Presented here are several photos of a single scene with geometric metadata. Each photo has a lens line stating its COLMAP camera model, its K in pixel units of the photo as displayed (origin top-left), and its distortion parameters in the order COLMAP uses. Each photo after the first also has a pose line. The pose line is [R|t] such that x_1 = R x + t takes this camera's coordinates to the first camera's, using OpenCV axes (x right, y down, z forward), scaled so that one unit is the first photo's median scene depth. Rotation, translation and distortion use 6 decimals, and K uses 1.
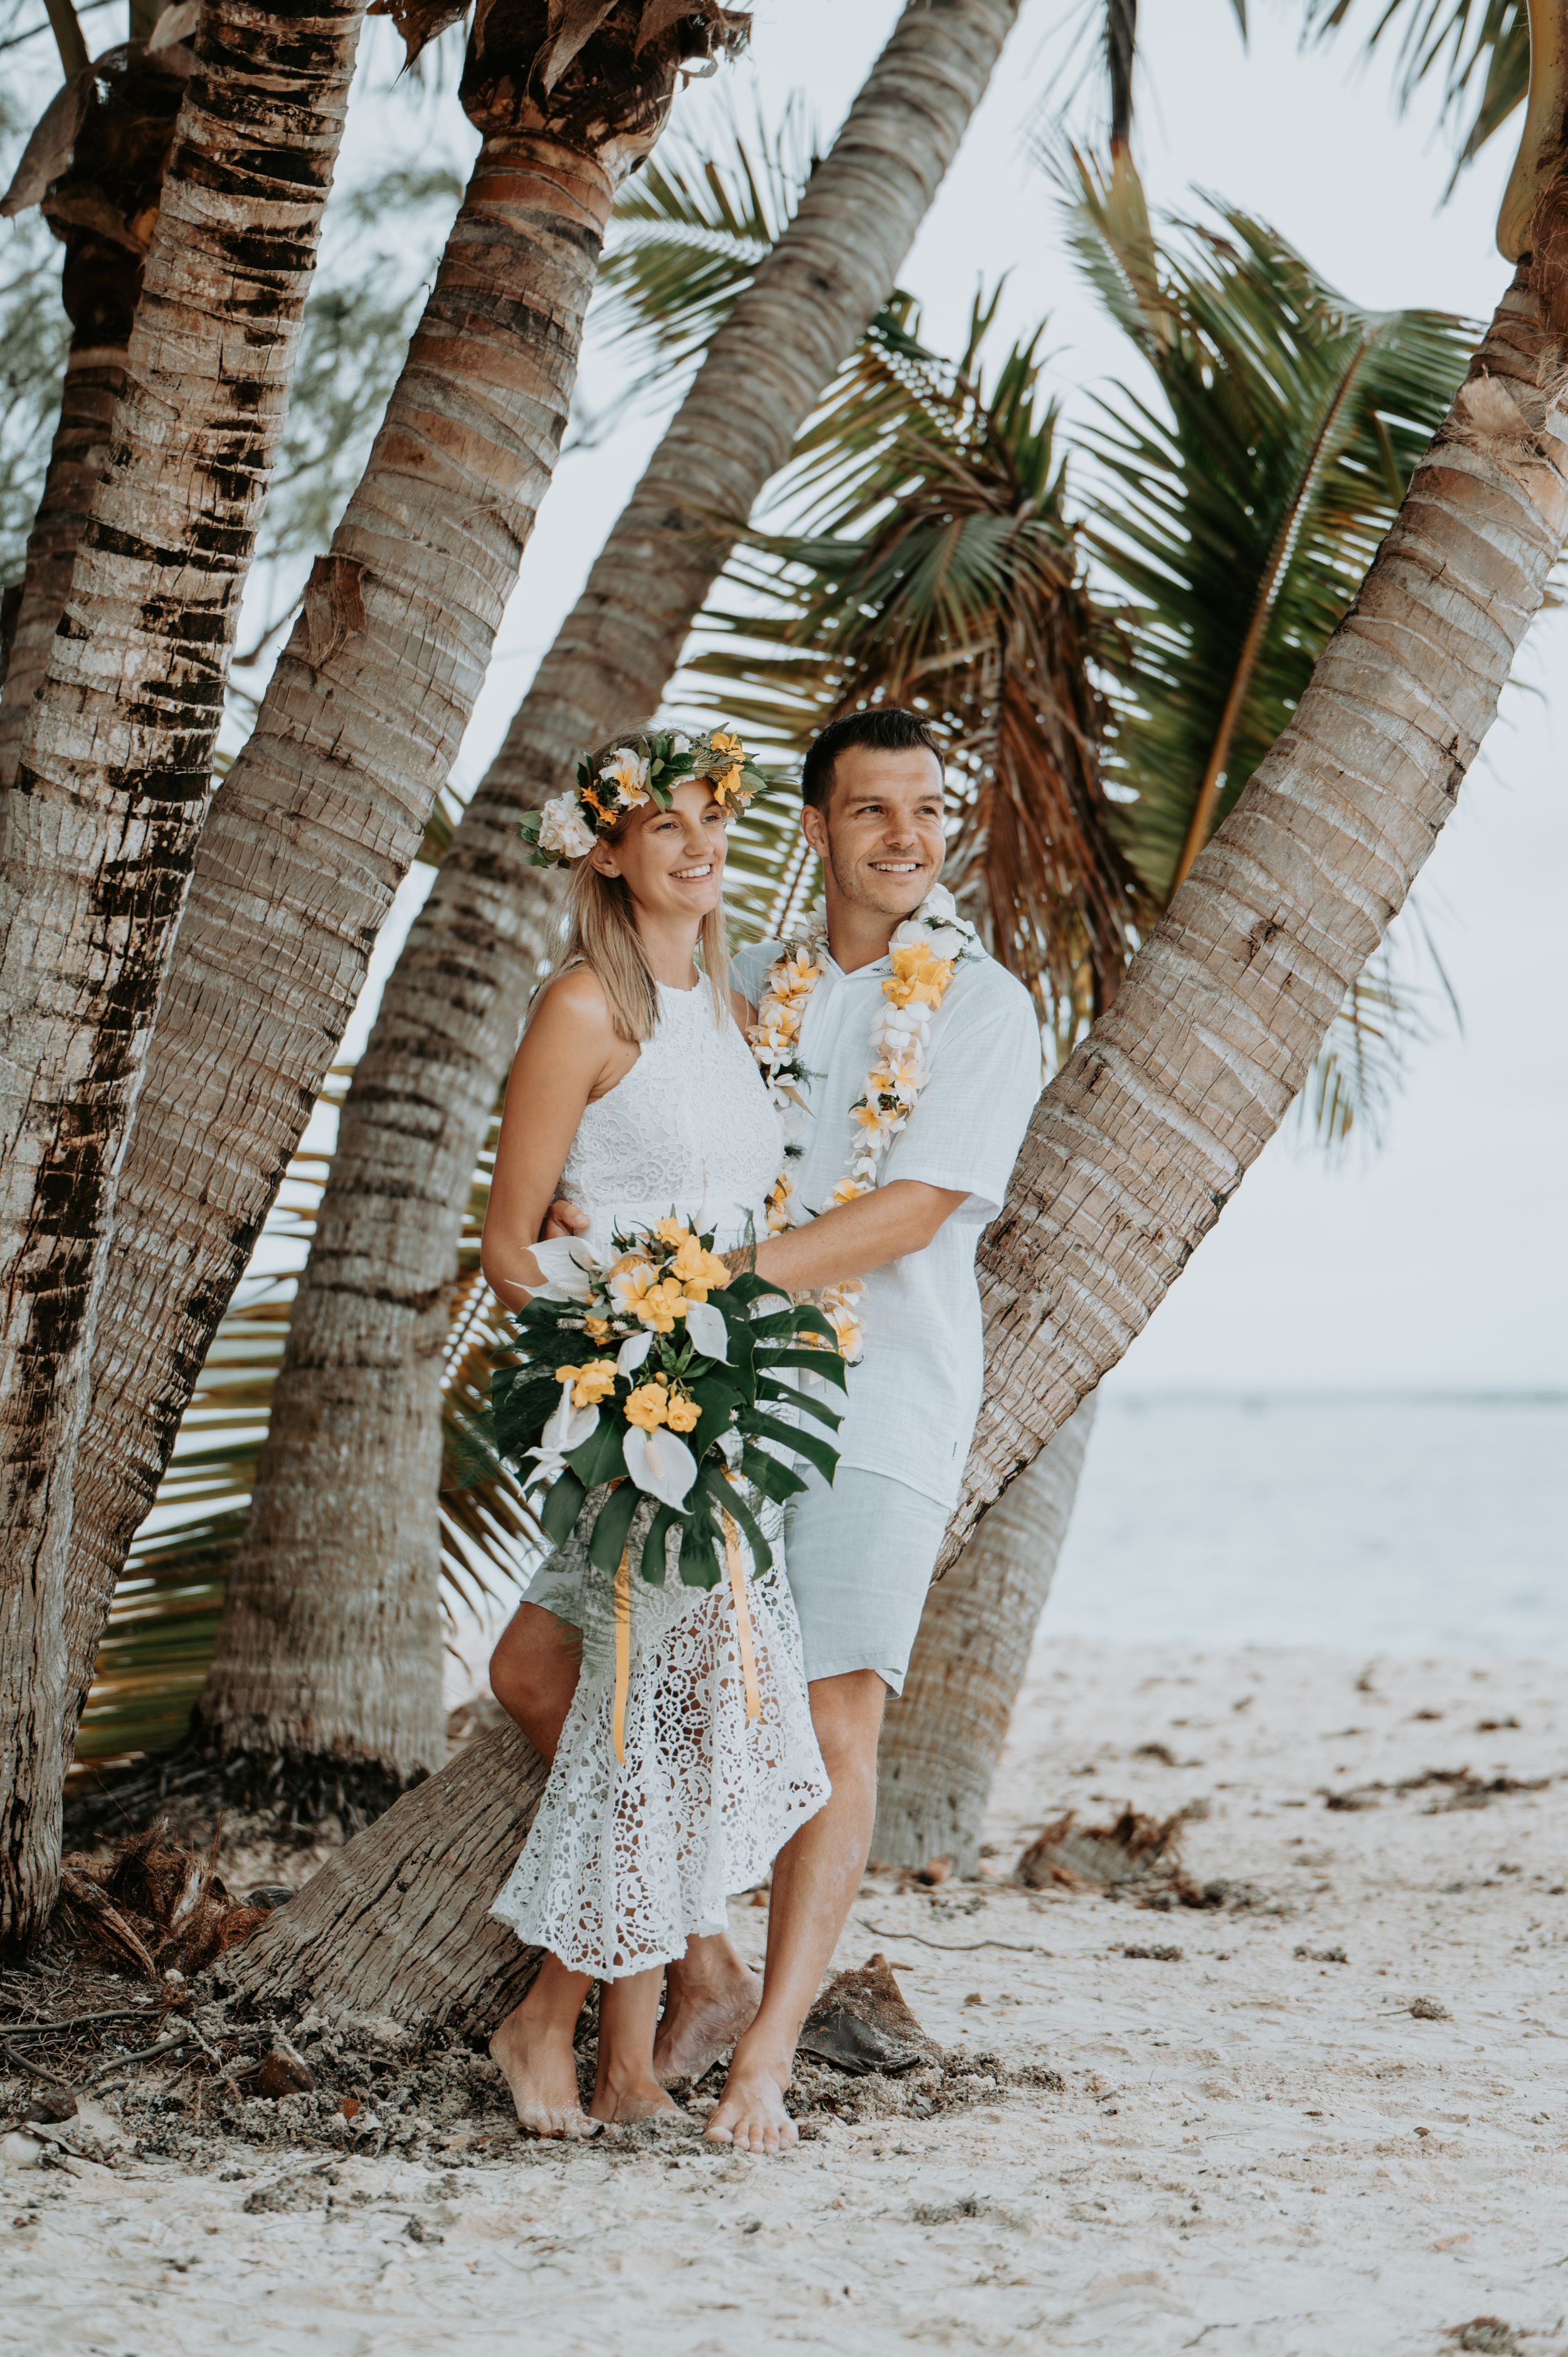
lens RADIAL K [[6753.9, 0, 779.7], [0, 6753.9, 1201.9], [0, 0, 1]] dist [0.022219, 0.000000]
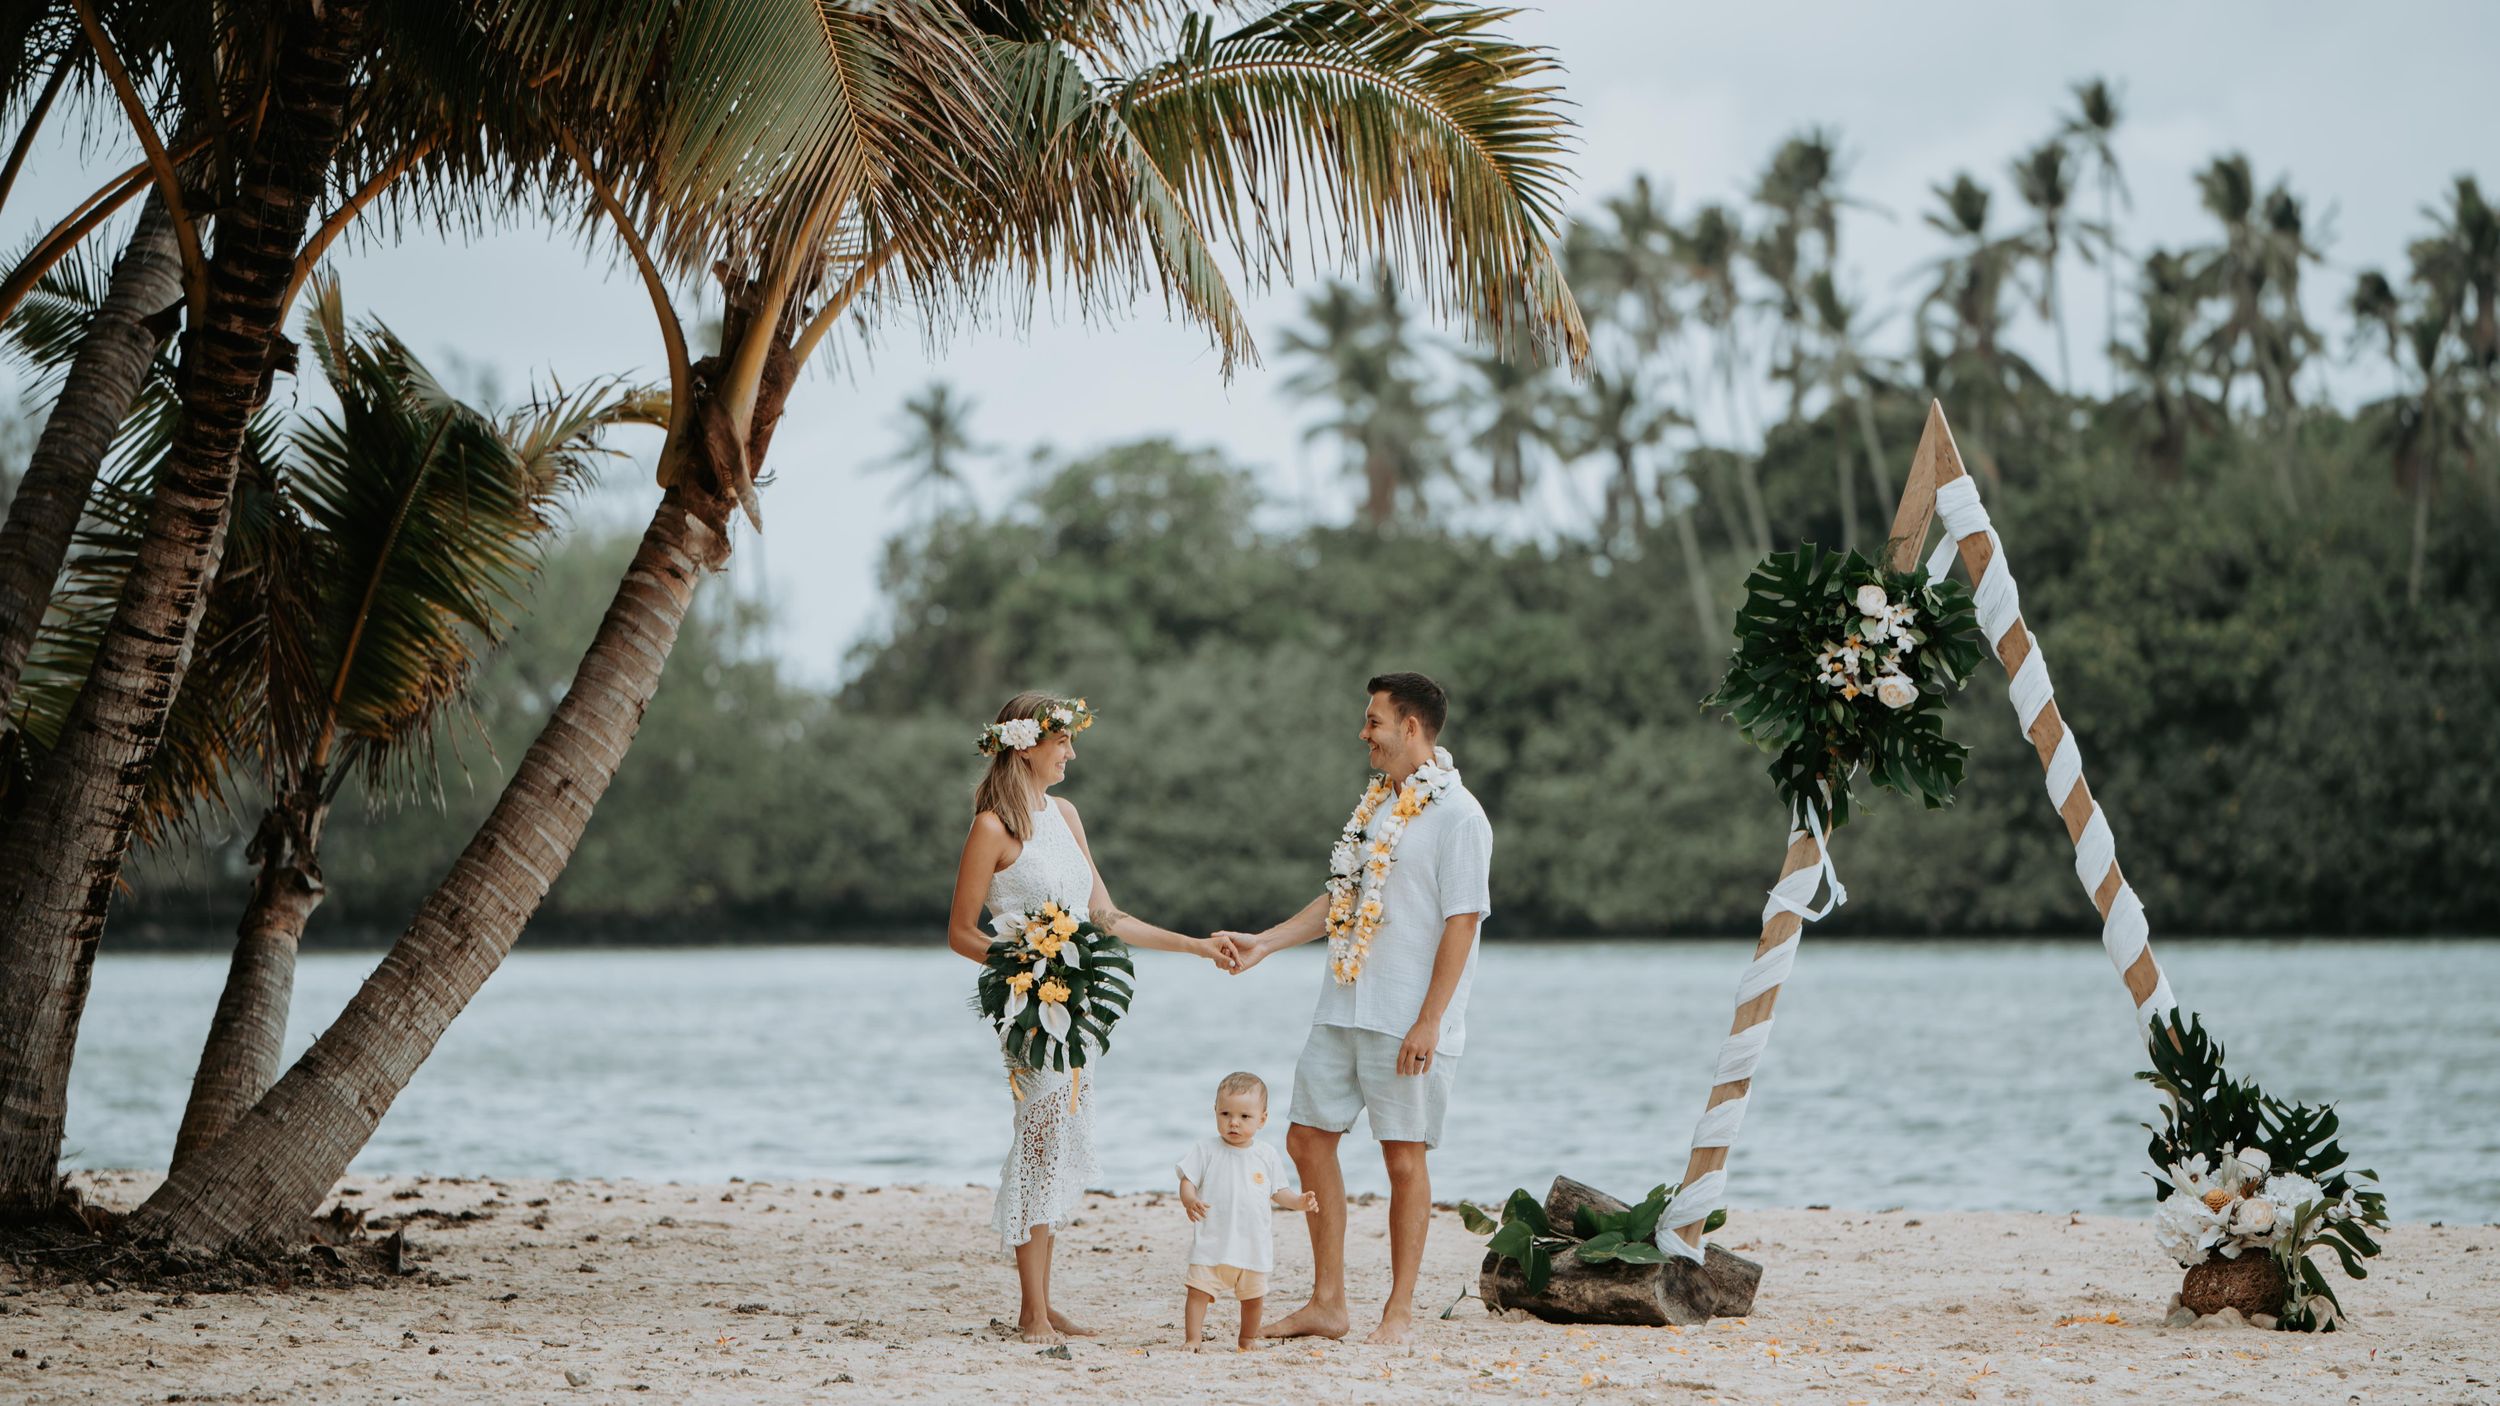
lens RADIAL K [[13093.0, 0, 1178.4], [0, 13093.0, 687.3], [0, 0, 1]] dist [0.031889, 0.000000]
pose [[0.964534, 0.008905, 0.263809, -0.931083], [-0.011472, 0.999901, 0.008192, -0.114798], [-0.263710, -0.010928, 0.964540, -3.468024]]
